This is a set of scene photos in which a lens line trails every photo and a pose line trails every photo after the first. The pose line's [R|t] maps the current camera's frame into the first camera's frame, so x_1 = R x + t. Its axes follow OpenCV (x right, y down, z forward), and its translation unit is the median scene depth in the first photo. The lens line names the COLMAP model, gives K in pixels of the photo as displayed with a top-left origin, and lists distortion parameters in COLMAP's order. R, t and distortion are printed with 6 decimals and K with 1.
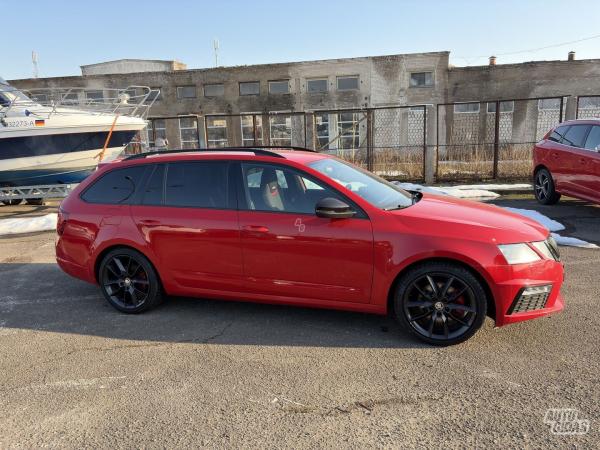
lens RADIAL K [[472.5, 0, 300.7], [0, 472.5, 226.2], [0, 0, 1]] dist [0.021317, 0.001761]
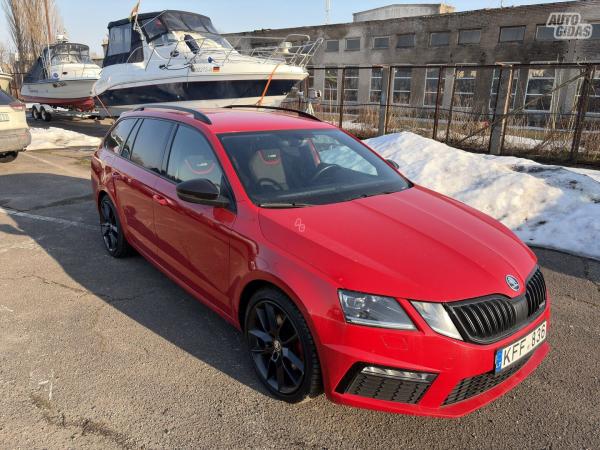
lens RADIAL K [[472.5, 0, 300.4], [0, 472.5, 223.3], [0, 0, 1]] dist [0.021317, 0.001761]
pose [[0.830561, 0.204052, -0.518199, 0.205926], [-0.153112, 0.978269, 0.139809, -0.039454], [0.535466, -0.036777, 0.843755, 0.124778]]
